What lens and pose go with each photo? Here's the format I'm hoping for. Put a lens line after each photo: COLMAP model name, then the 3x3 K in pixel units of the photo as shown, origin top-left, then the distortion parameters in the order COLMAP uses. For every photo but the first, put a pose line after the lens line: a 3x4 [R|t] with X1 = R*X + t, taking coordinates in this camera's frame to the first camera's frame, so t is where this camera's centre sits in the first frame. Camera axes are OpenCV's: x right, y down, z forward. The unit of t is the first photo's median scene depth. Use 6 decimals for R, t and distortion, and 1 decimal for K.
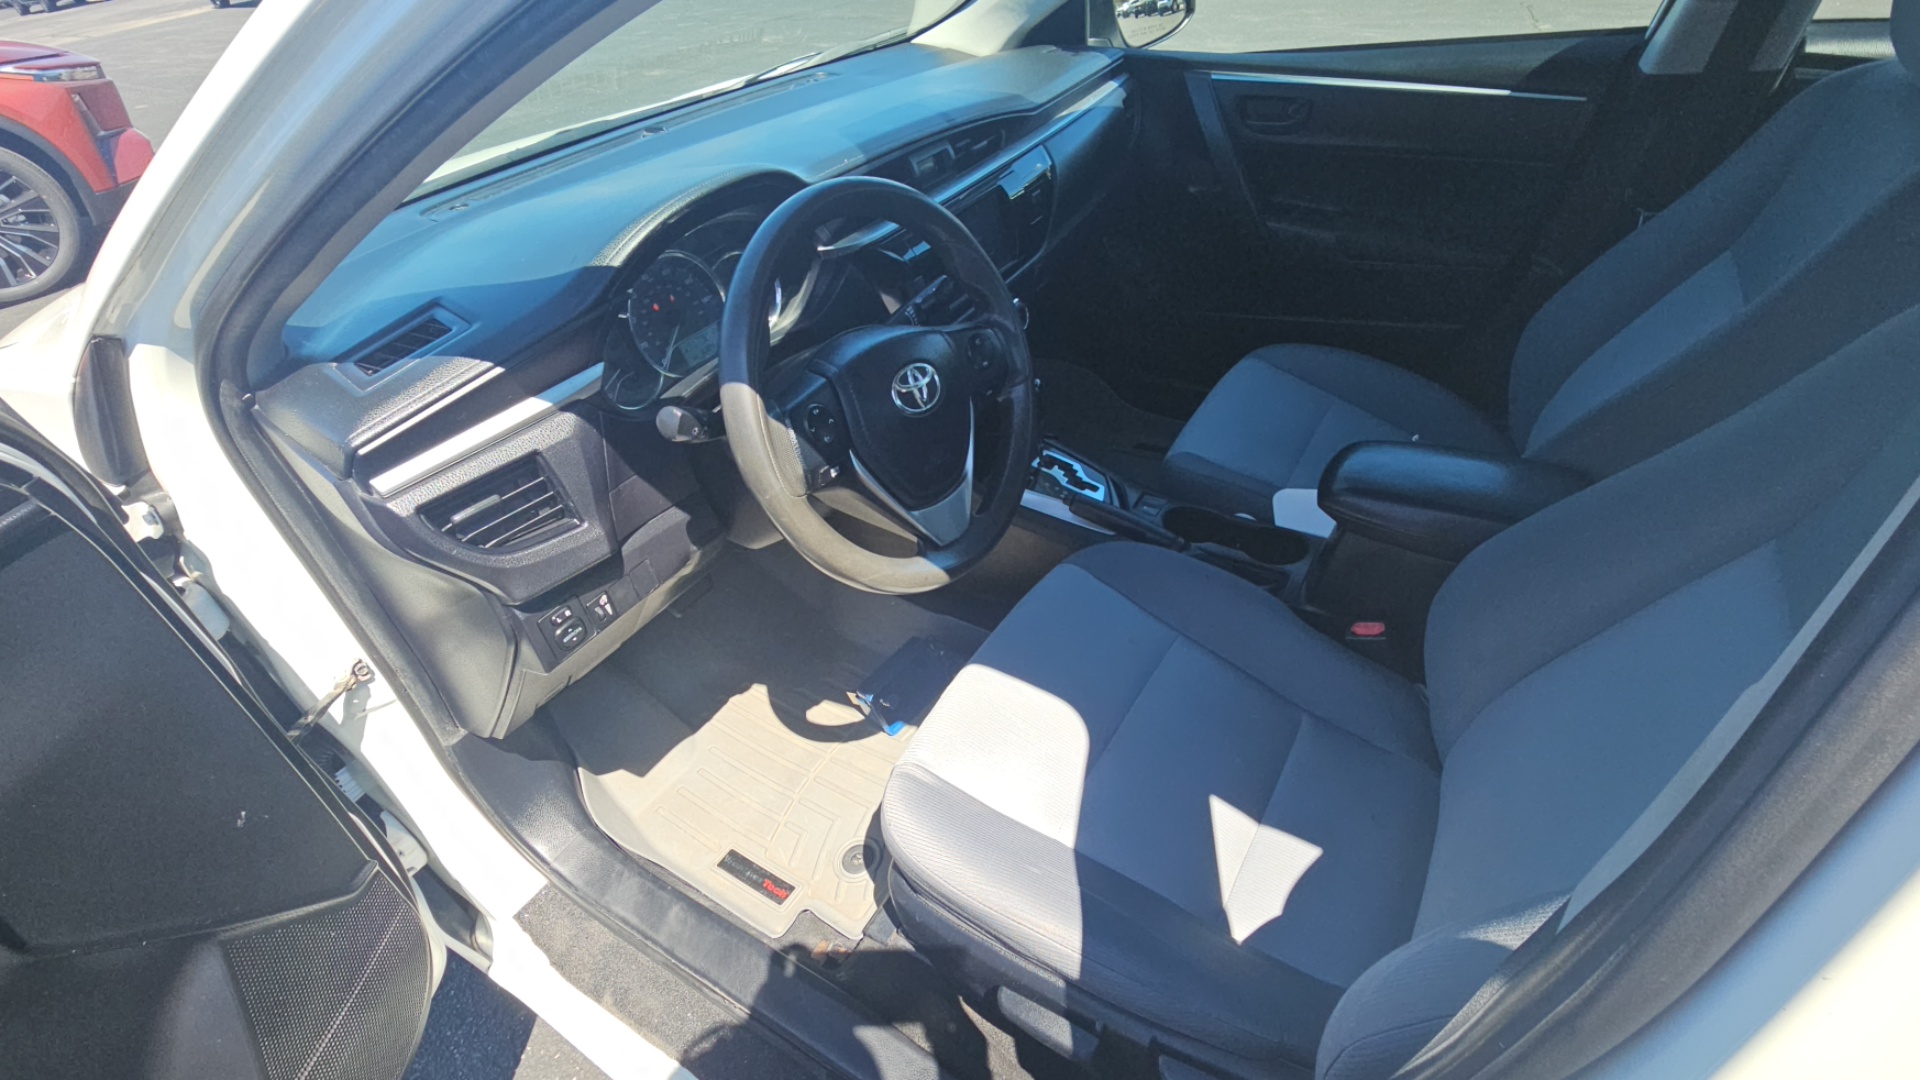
lens RADIAL K [[852.0, 0, 975.6], [0, 852.0, 541.3], [0, 0, 1]] dist [0.010437, -0.006409]
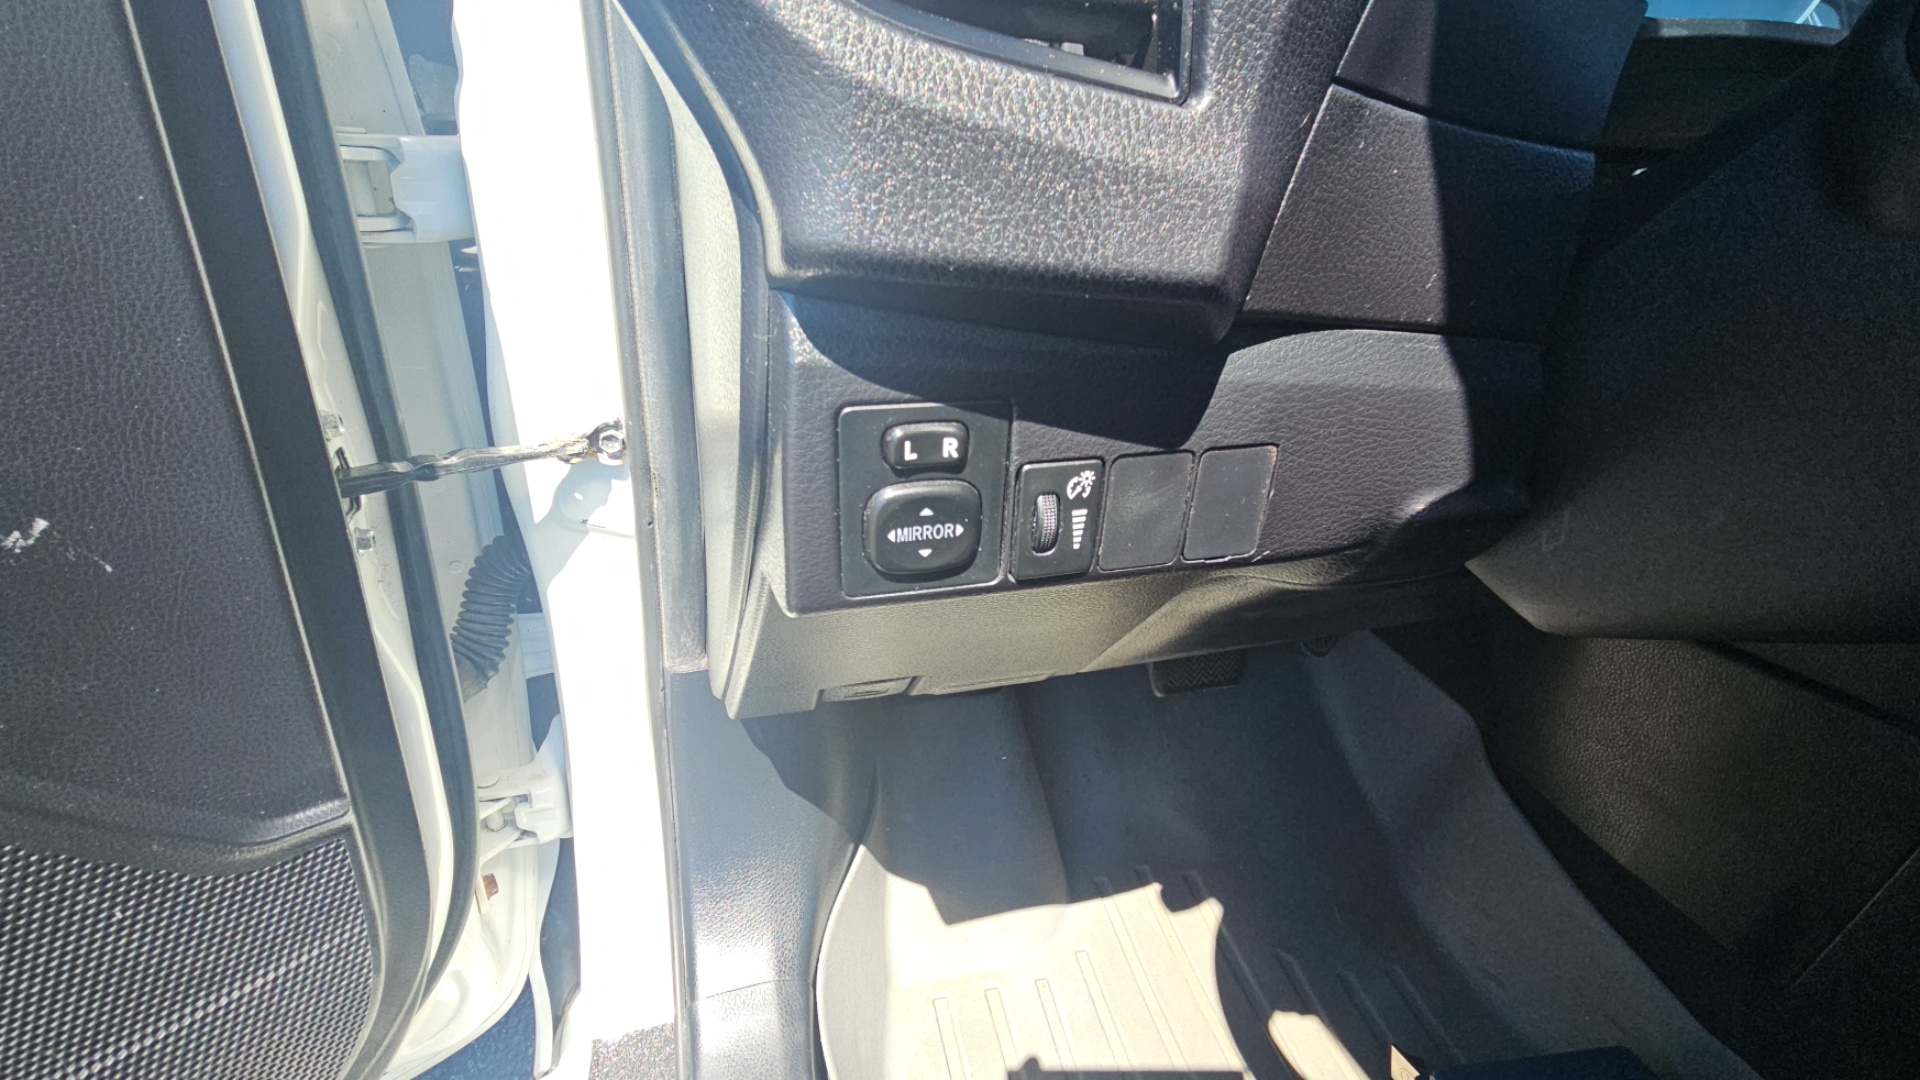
lens RADIAL K [[864.7, 0, 977.7], [0, 864.7, 543.8], [0, 0, 1]] dist [0.007515, -0.006016]
pose [[0.729492, 0.439673, -0.523955, -0.263140], [-0.513147, 0.858282, 0.005778, 0.084518], [0.452241, 0.264651, 0.851726, 0.646165]]
